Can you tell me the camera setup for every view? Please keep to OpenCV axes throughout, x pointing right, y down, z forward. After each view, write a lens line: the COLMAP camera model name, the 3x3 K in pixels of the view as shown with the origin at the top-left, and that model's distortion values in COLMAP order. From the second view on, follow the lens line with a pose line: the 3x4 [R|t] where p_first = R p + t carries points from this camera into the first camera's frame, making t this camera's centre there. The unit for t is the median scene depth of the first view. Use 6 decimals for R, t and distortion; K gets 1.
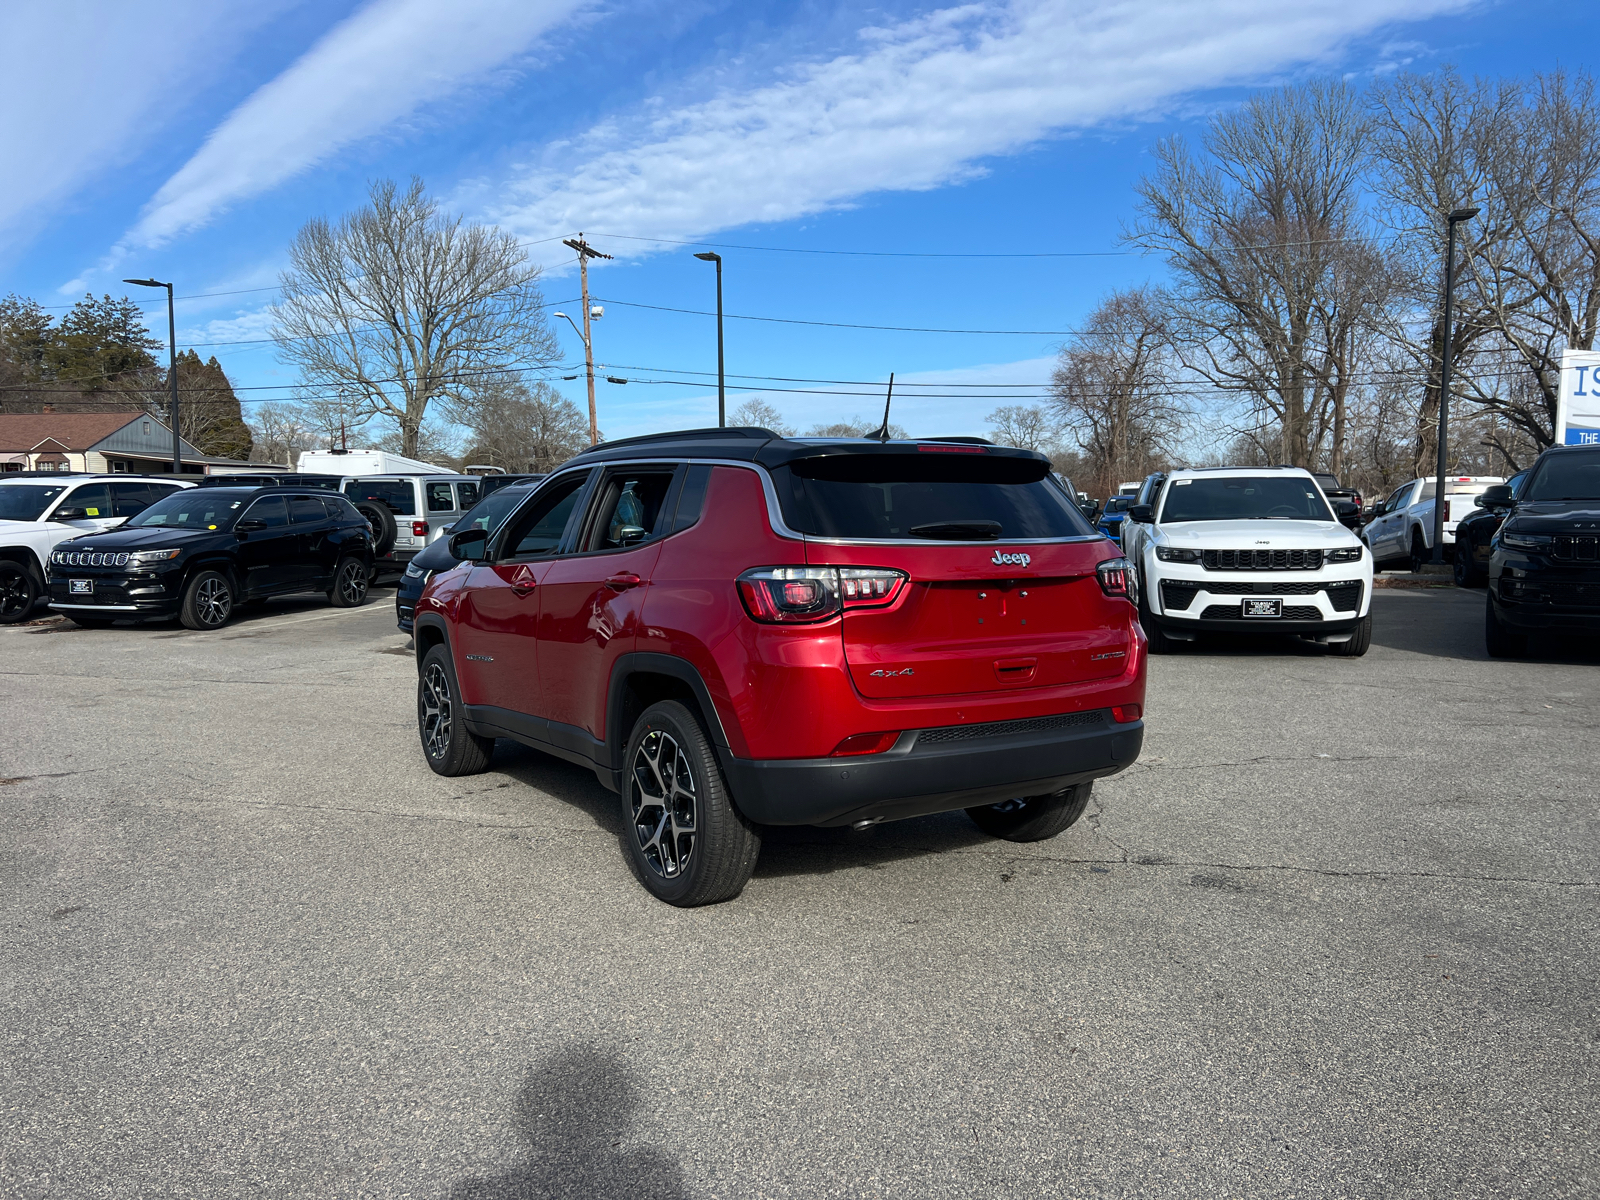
lens RADIAL K [[1199.1, 0, 792.7], [0, 1199.1, 599.3], [0, 0, 1]] dist [0.061544, -0.067290]
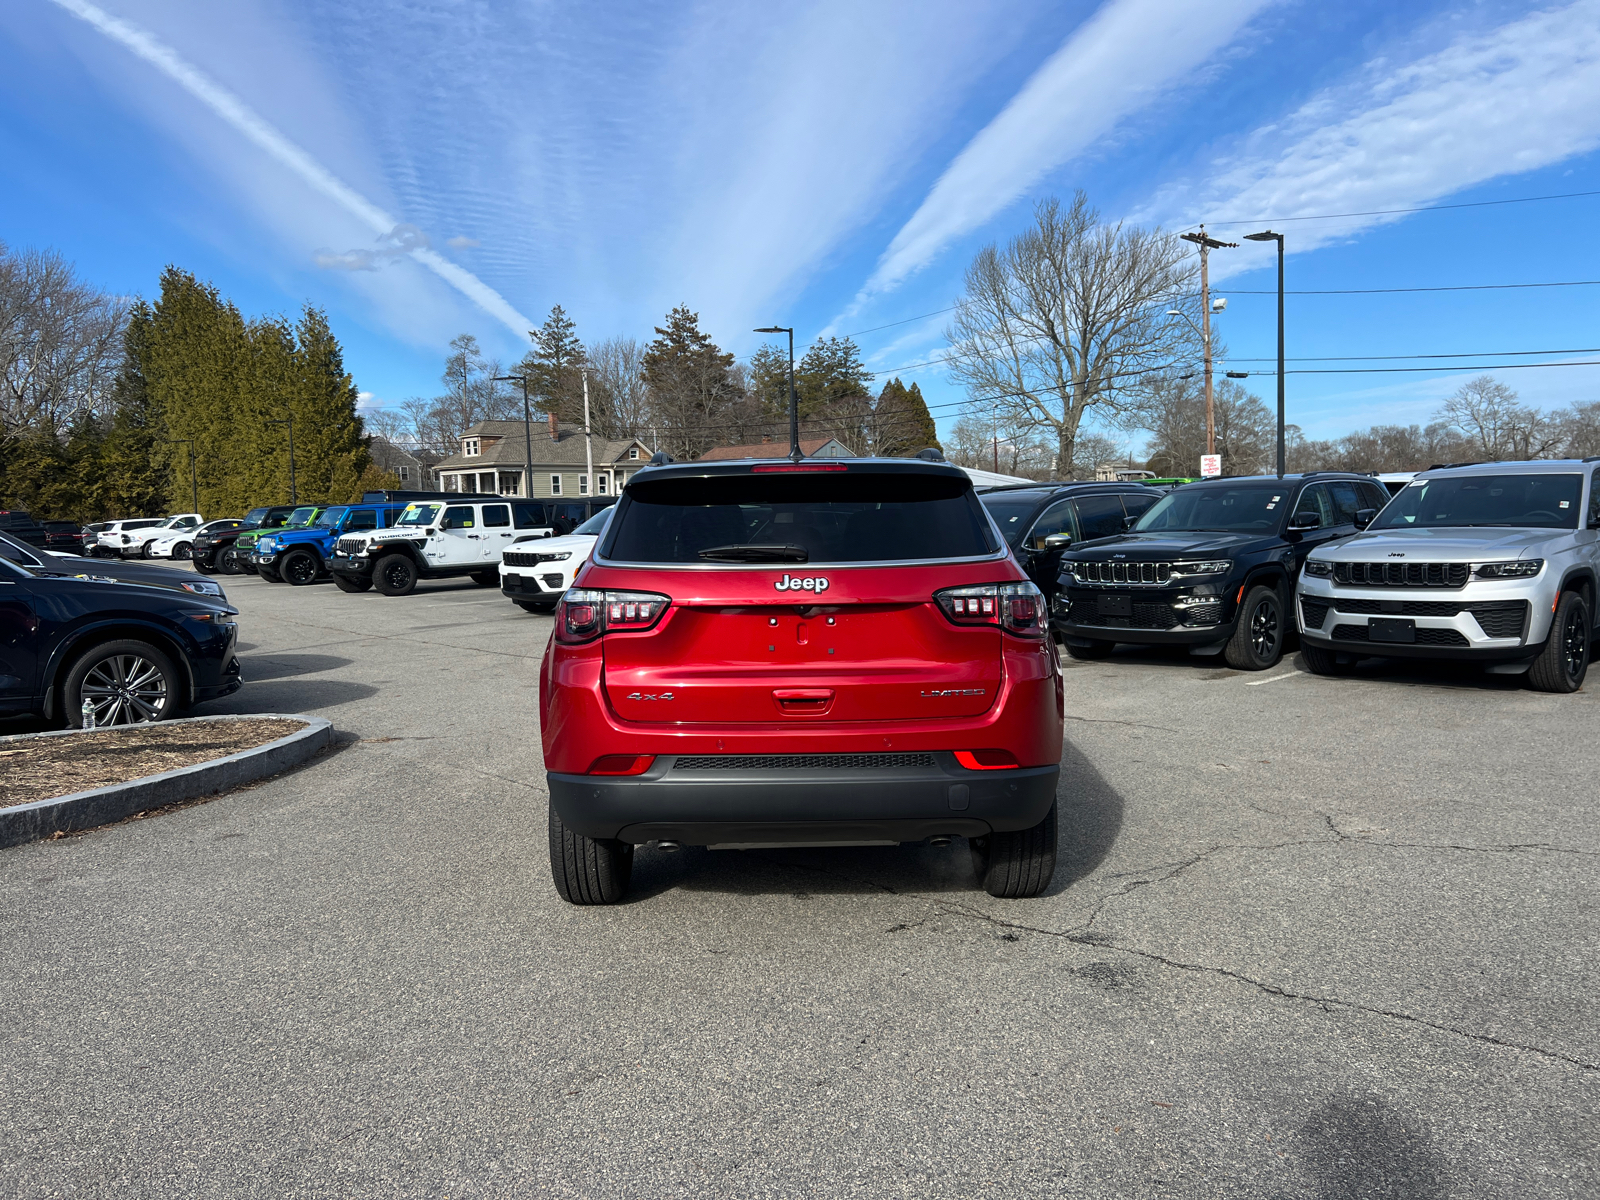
lens RADIAL K [[1199.1, 0, 792.7], [0, 1199.1, 599.3], [0, 0, 1]] dist [0.061544, -0.067290]
pose [[0.847561, 0.018564, -0.530373, 0.142582], [-0.020641, 0.999785, 0.002010, -0.004938], [0.530296, 0.009243, 0.847762, 0.041858]]
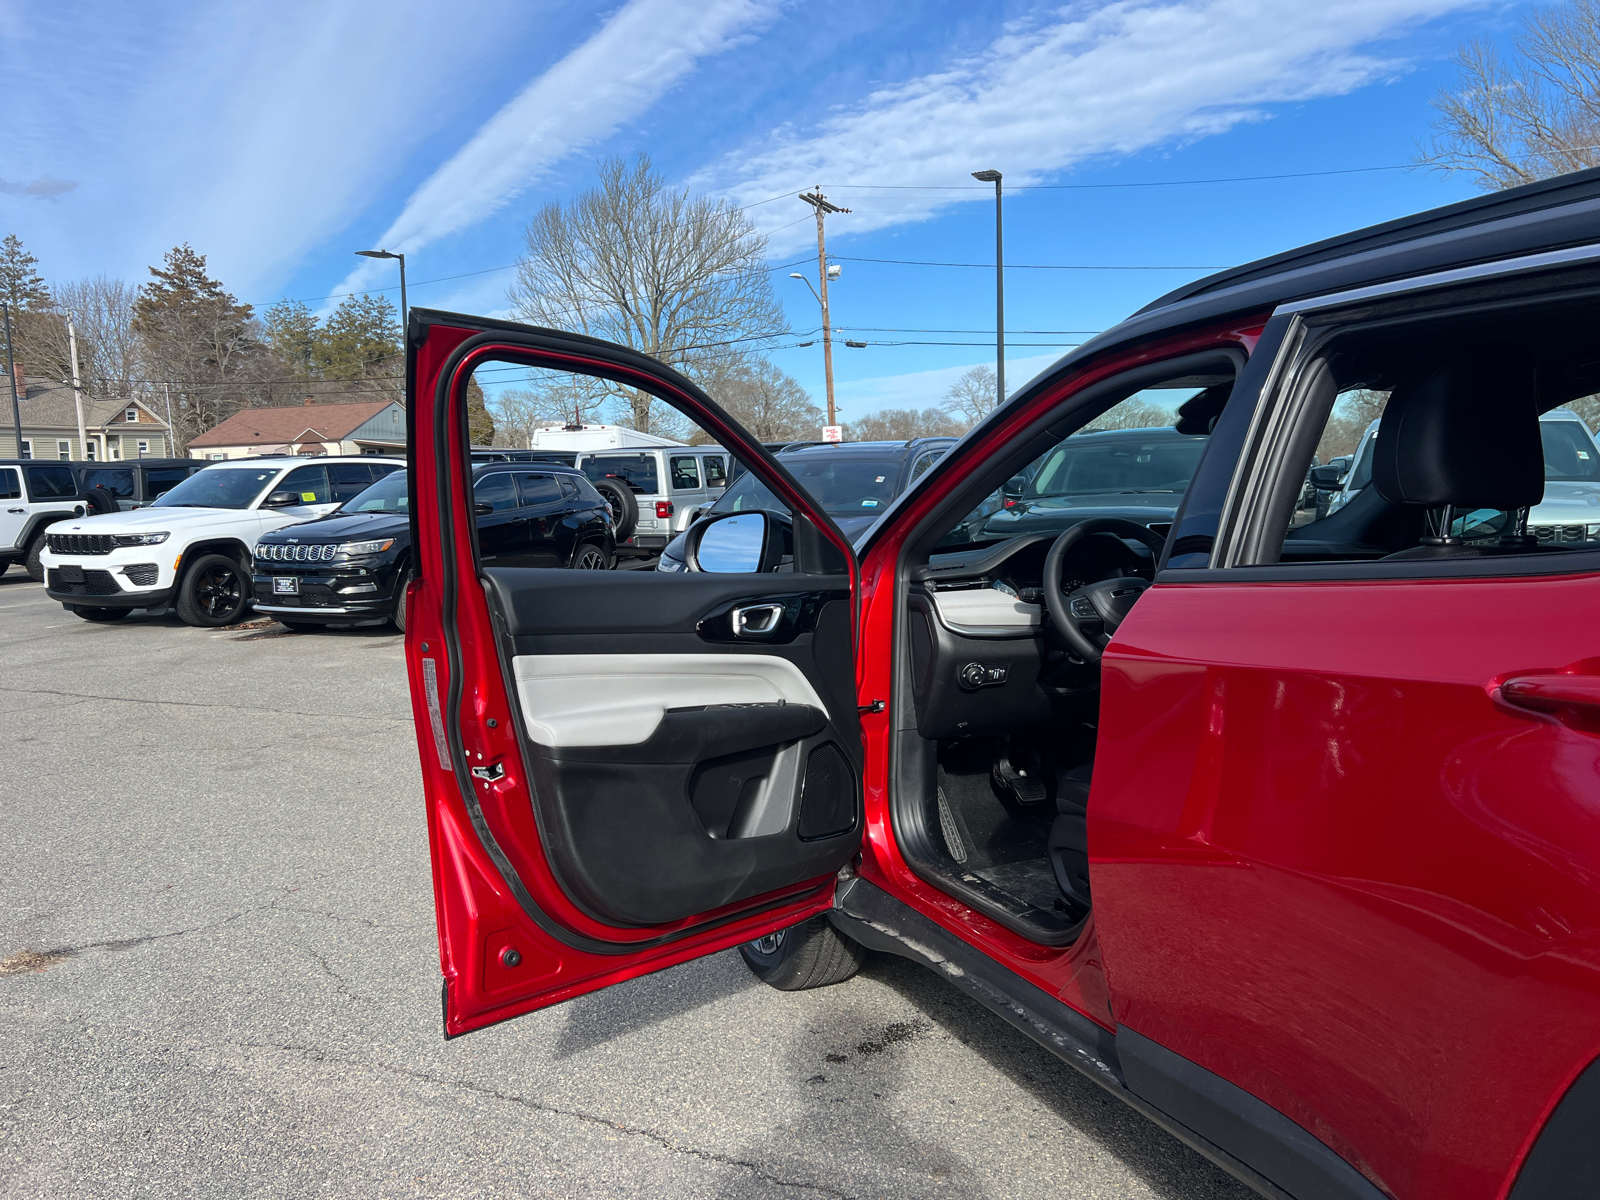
lens RADIAL K [[1198.6, 0, 785.6], [0, 1198.6, 600.8], [0, 0, 1]] dist [0.091815, -0.118816]
pose [[0.982631, -0.005492, -0.185490, -0.064332], [0.009449, 0.999746, 0.020457, -0.010006], [0.185330, -0.021855, 0.982433, 0.171006]]
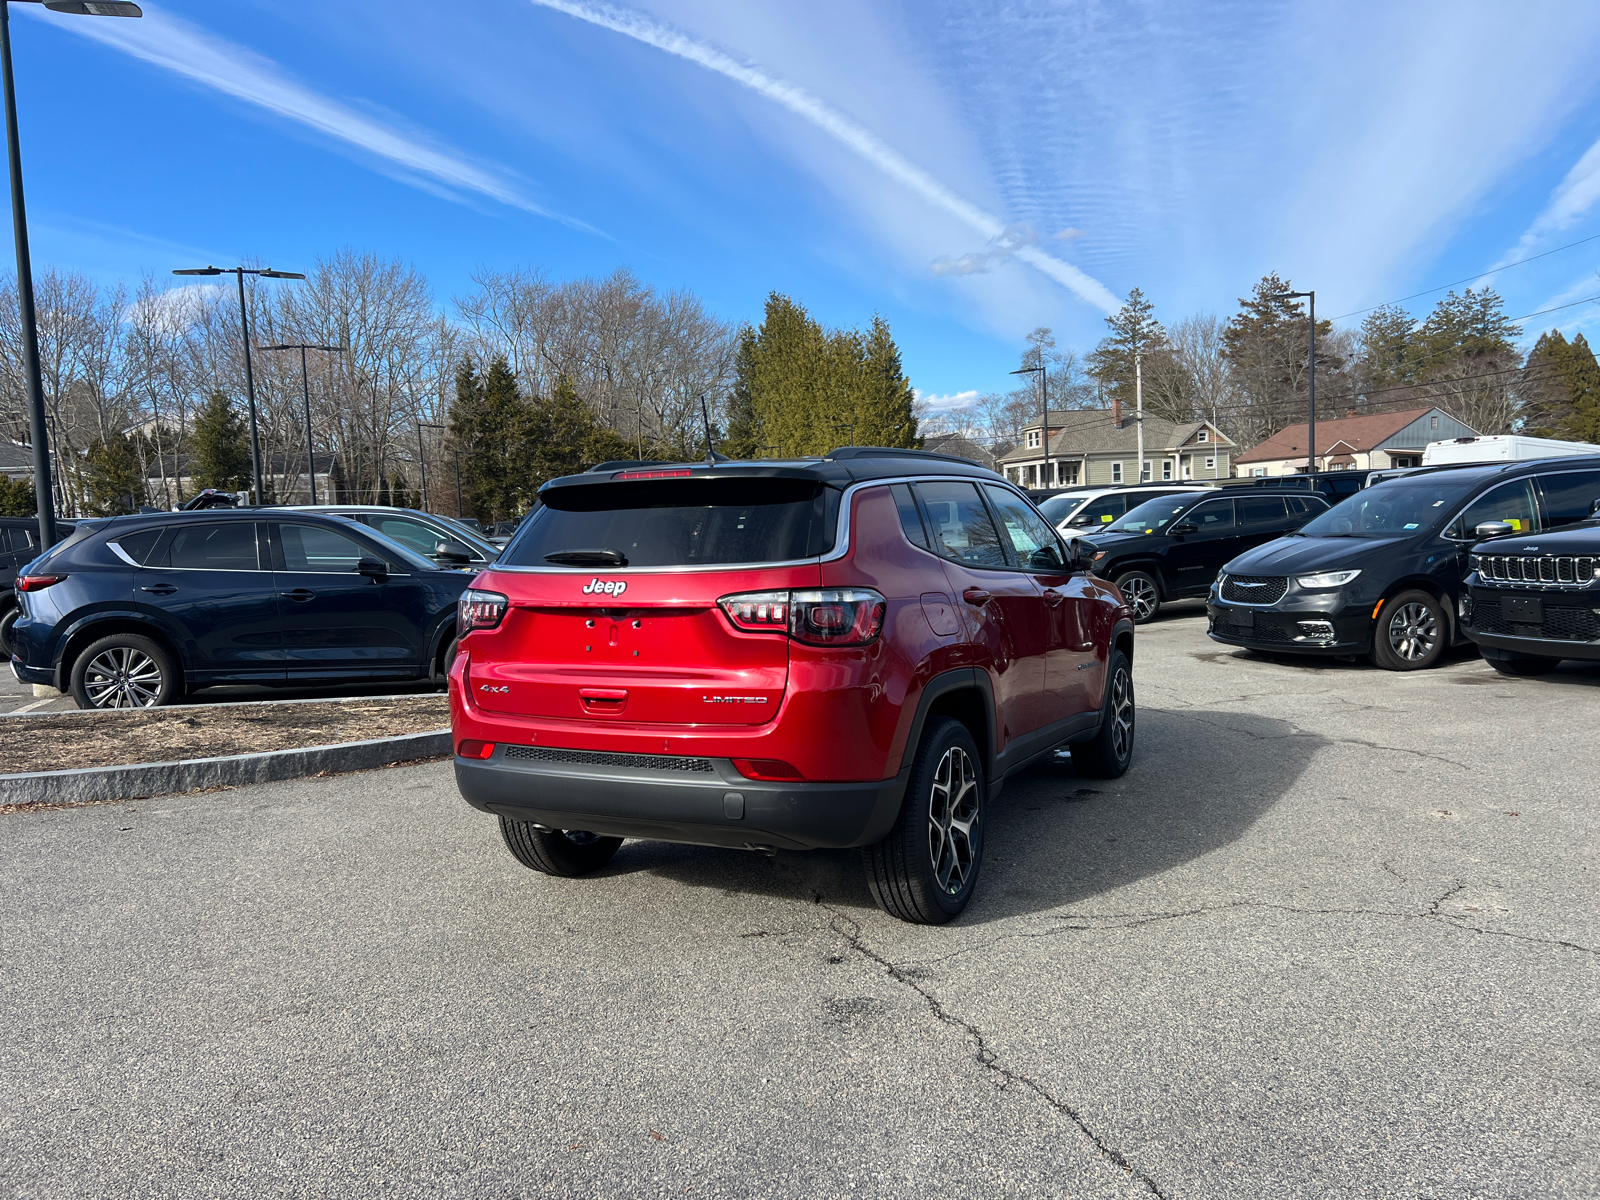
lens RADIAL K [[1199.1, 0, 792.7], [0, 1199.1, 599.3], [0, 0, 1]] dist [0.061544, -0.067290]
pose [[0.503572, 0.034728, -0.863255, 0.233768], [-0.029069, 0.999307, 0.023244, -0.010866], [0.863464, 0.013388, 0.504233, 0.134986]]
